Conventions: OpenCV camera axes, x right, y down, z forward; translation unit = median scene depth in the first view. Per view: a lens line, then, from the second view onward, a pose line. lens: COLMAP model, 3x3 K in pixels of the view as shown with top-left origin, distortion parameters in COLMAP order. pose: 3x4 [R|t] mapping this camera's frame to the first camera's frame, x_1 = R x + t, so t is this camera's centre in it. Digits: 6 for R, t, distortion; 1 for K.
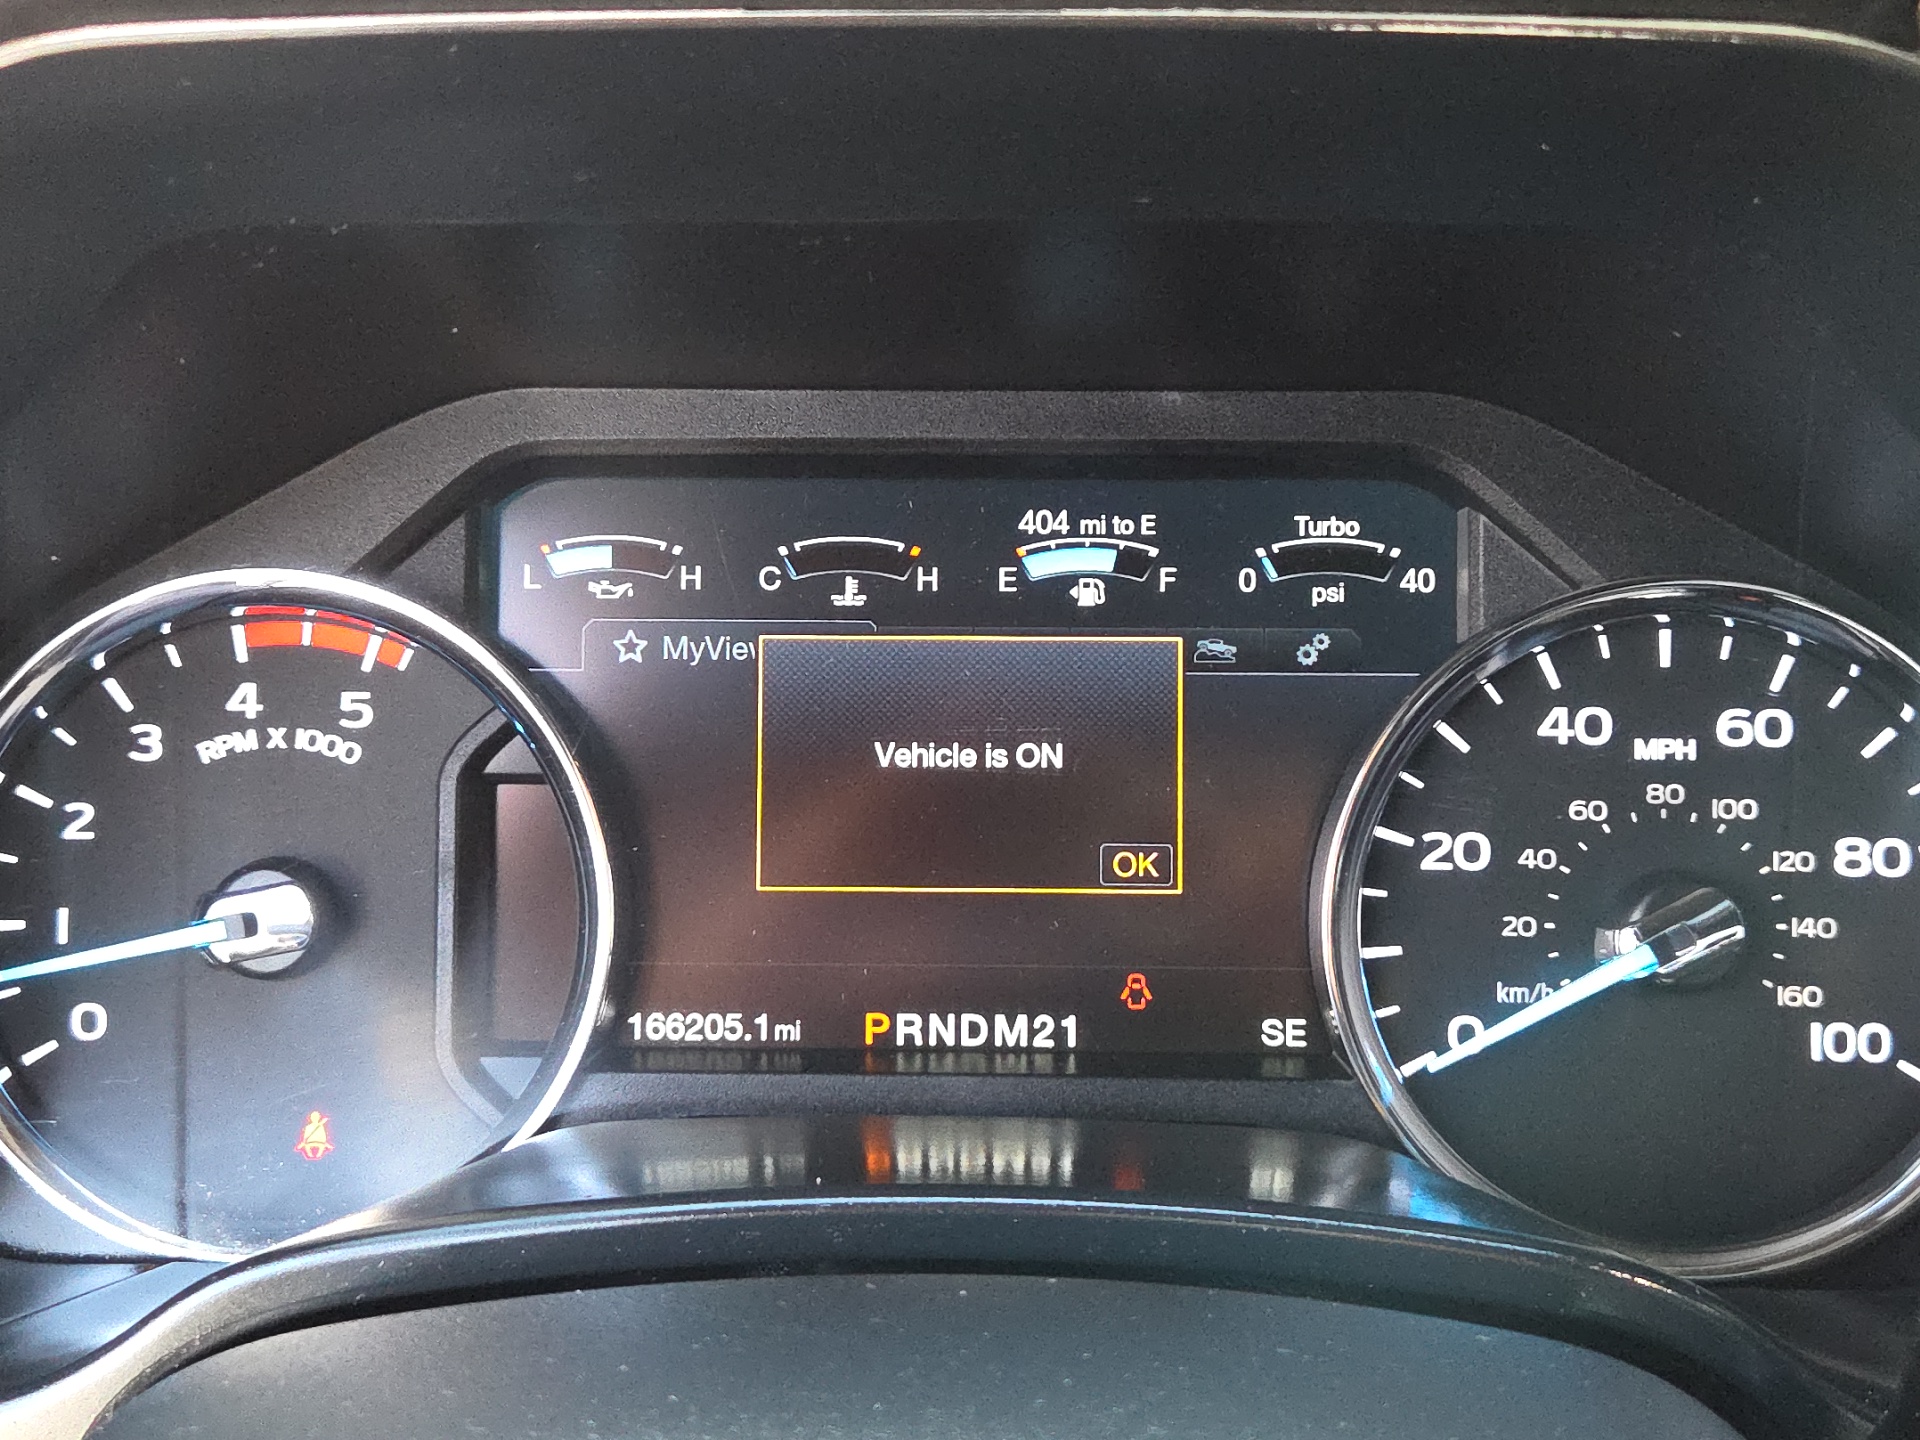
lens RADIAL K [[2430.1, 0, 948.9], [0, 2430.1, 701.7], [0, 0, 1]] dist [0.063928, 0.000000]
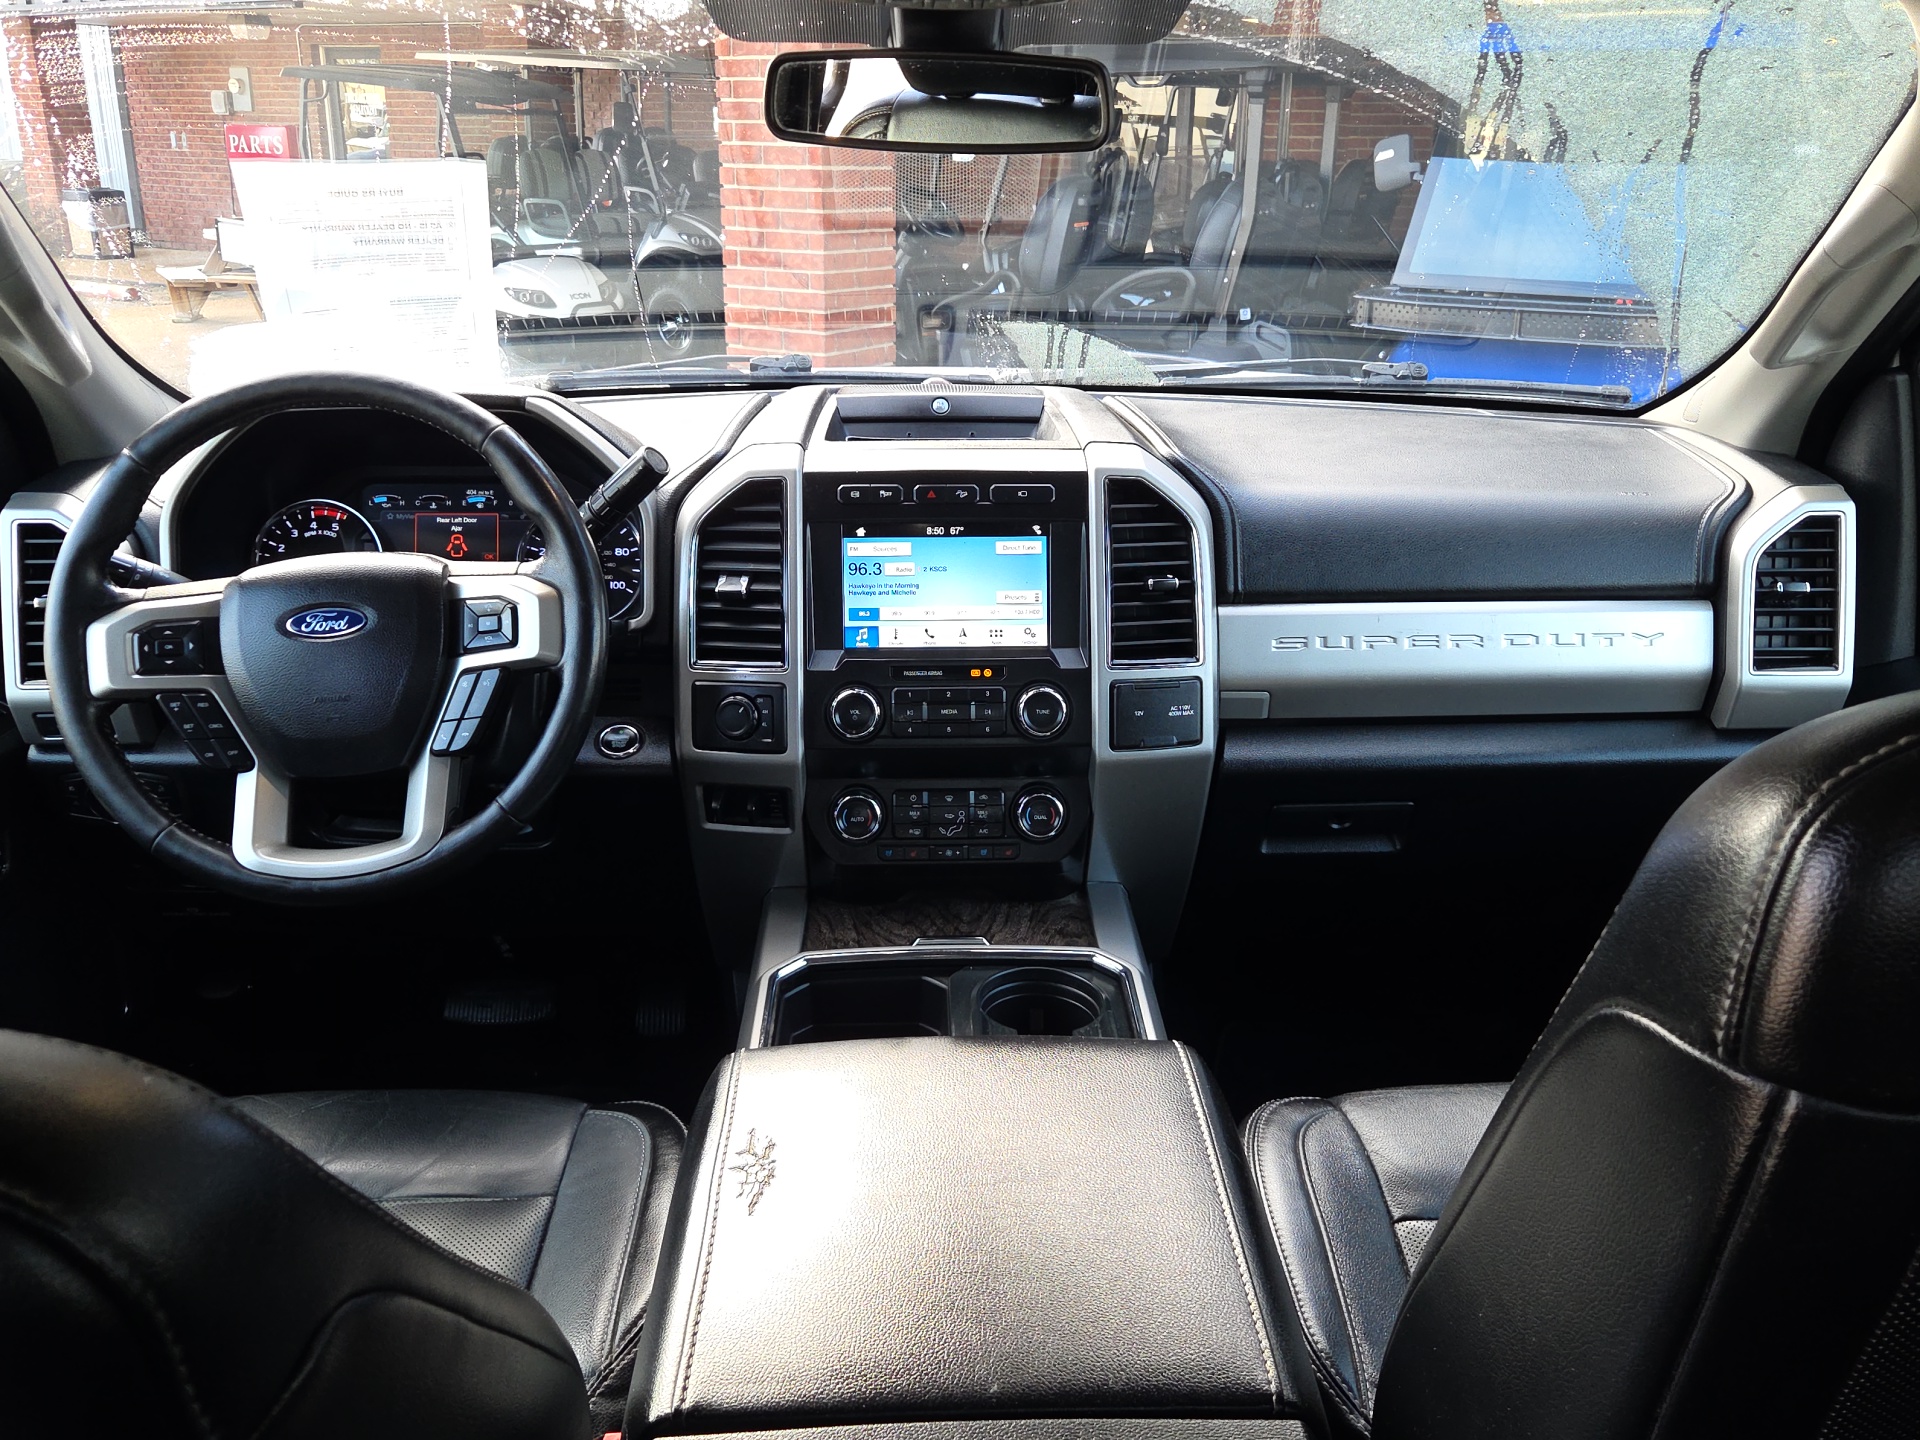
lens RADIAL K [[1634.9, 0, 960.3], [0, 1634.9, 703.5], [0, 0, 1]] dist [0.070980, -0.032157]
pose [[0.998713, -0.010650, 0.049585, 0.924224], [0.011989, 0.999569, -0.026794, 0.496500], [-0.049278, 0.027354, 0.998410, -2.618197]]
